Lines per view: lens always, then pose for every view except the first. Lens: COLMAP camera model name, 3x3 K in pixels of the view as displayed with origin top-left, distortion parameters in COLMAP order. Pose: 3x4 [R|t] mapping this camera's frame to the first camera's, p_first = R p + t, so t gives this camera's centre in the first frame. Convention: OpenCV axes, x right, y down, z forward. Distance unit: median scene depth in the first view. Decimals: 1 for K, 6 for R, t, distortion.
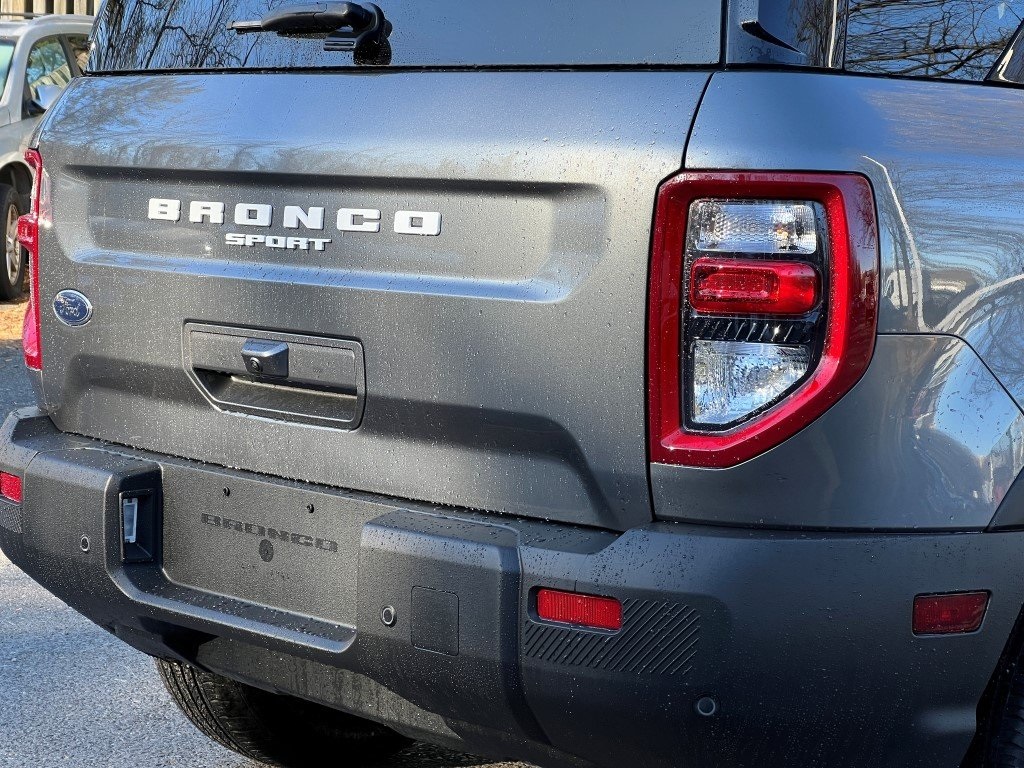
lens RADIAL K [[2344.3, 0, 514.1], [0, 2344.3, 382.9], [0, 0, 1]] dist [0.223573, 0.000000]
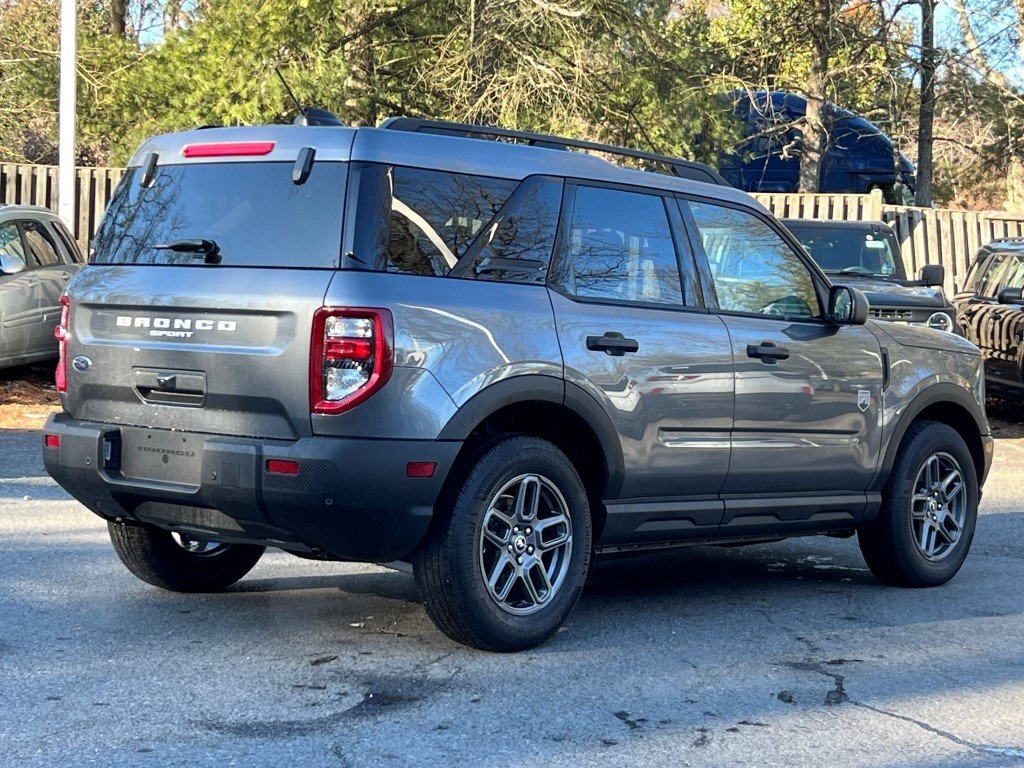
lens RADIAL K [[2049.8, 0, 512.7], [0, 2049.8, 380.5], [0, 0, 1]] dist [0.140299, 0.000000]
pose [[0.997516, 0.010277, 0.069682, 0.110865], [-0.005882, 0.997998, -0.062979, 0.127692], [-0.070190, 0.062412, 0.995579, -1.225185]]
